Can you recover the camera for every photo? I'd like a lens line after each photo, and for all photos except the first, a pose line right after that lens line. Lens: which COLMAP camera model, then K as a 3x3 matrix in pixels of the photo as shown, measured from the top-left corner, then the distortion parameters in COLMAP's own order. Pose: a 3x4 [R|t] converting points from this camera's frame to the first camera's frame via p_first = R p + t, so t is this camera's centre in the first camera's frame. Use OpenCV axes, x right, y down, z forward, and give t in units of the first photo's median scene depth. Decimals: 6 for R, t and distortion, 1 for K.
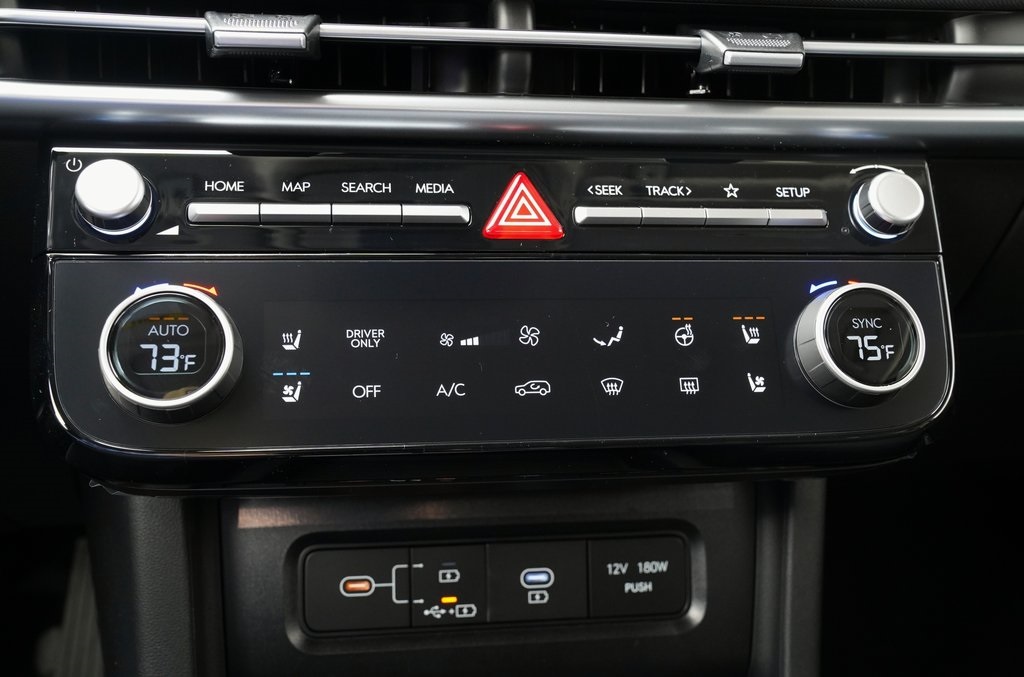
lens RADIAL K [[1062.4, 0, 515.8], [0, 1062.4, 339.3], [0, 0, 1]] dist [-0.005692, 0.001079]
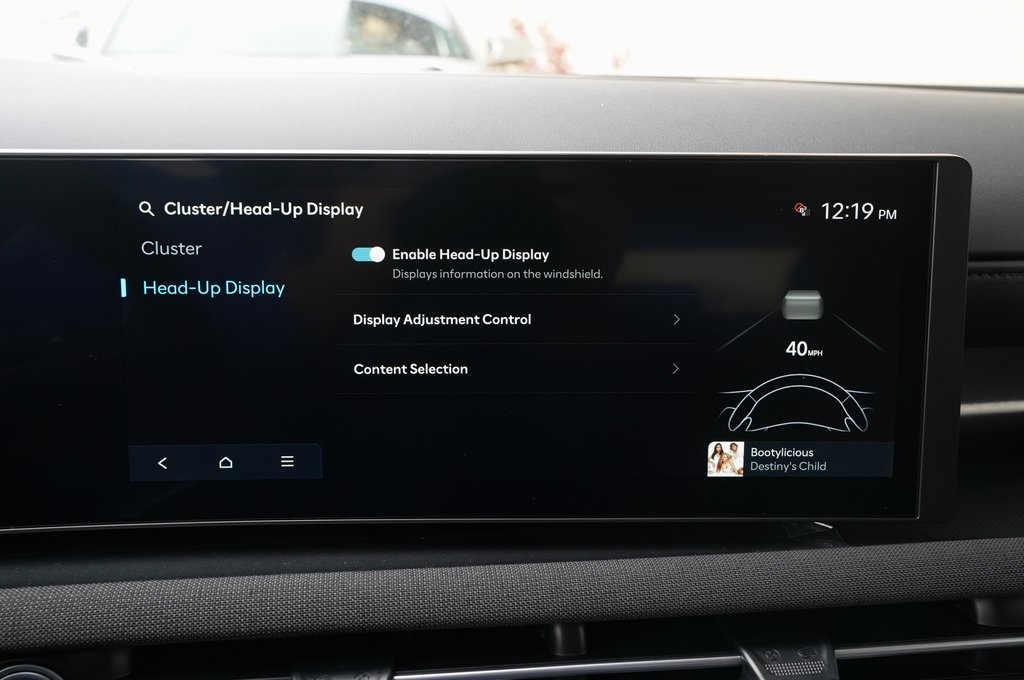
lens RADIAL K [[942.8, 0, 517.0], [0, 942.8, 339.9], [0, 0, 1]] dist [-0.050000, 0.155576]
pose [[0.998733, -0.024354, -0.044039, -0.004801], [0.020750, 0.996537, -0.080524, -0.538054], [0.045847, 0.079508, 0.995779, 0.004198]]
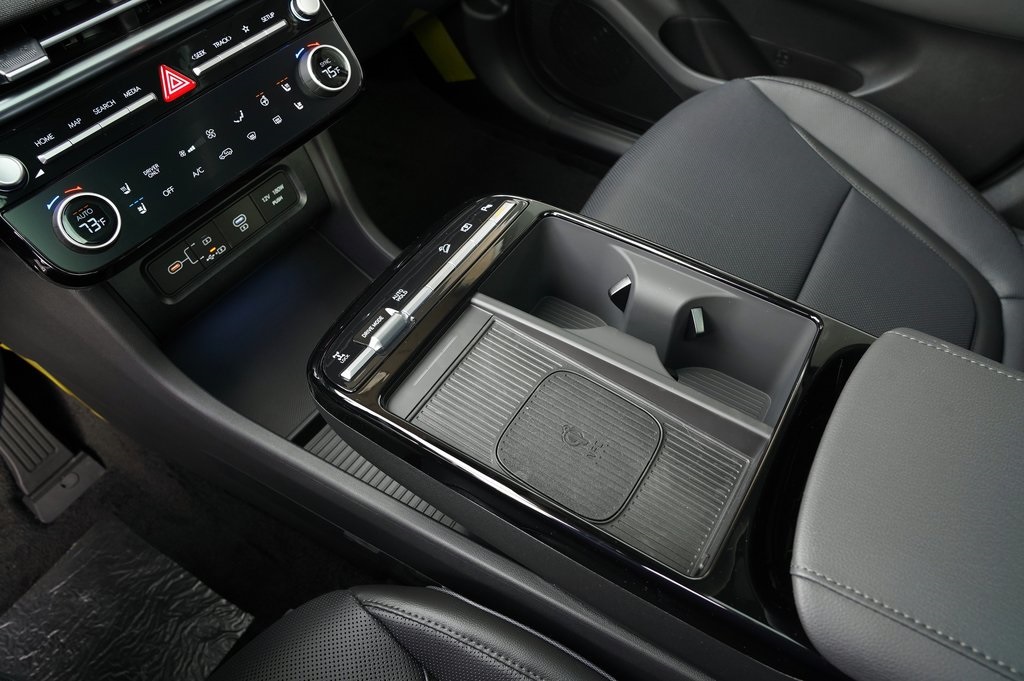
lens RADIAL K [[706.2, 0, 513.3], [0, 706.2, 341.3], [0, 0, 1]] dist [-0.129384, 0.094278]
pose [[0.707733, -0.590785, 0.387412, -0.357358], [0.299326, 0.747469, 0.593038, -0.345257], [-0.639936, -0.303750, 0.705845, -0.595496]]
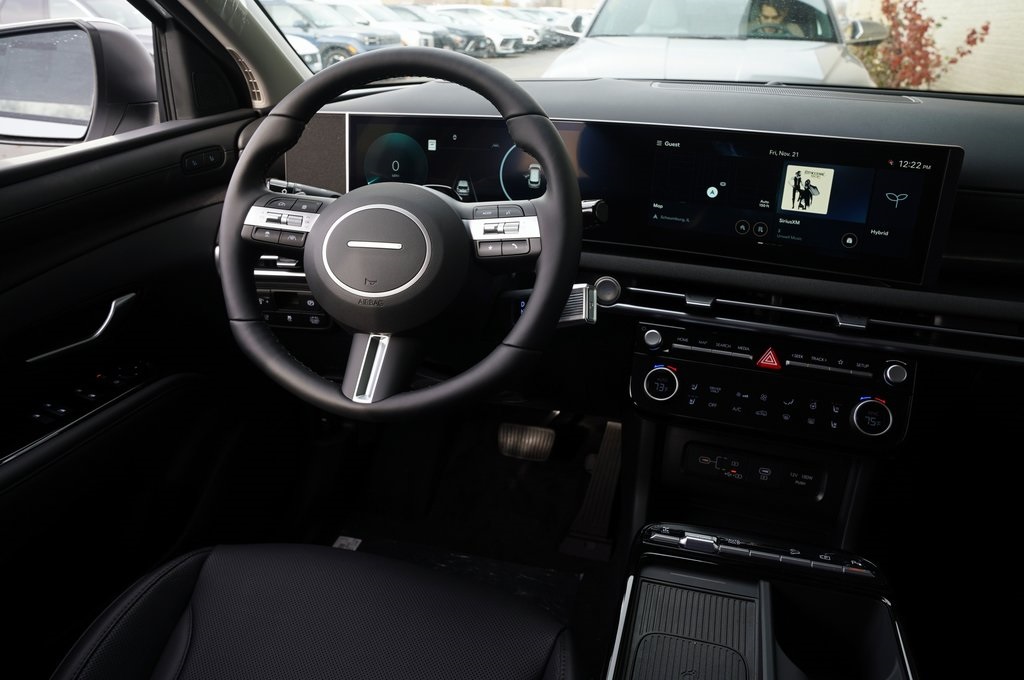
lens RADIAL K [[706.2, 0, 513.3], [0, 706.2, 340.8], [0, 0, 1]] dist [-0.129384, 0.094278]
pose [[0.872267, 0.159419, -0.462316, 0.303097], [-0.135185, 0.987139, 0.085333, -0.255132], [0.469973, -0.011935, 0.882600, -1.284396]]
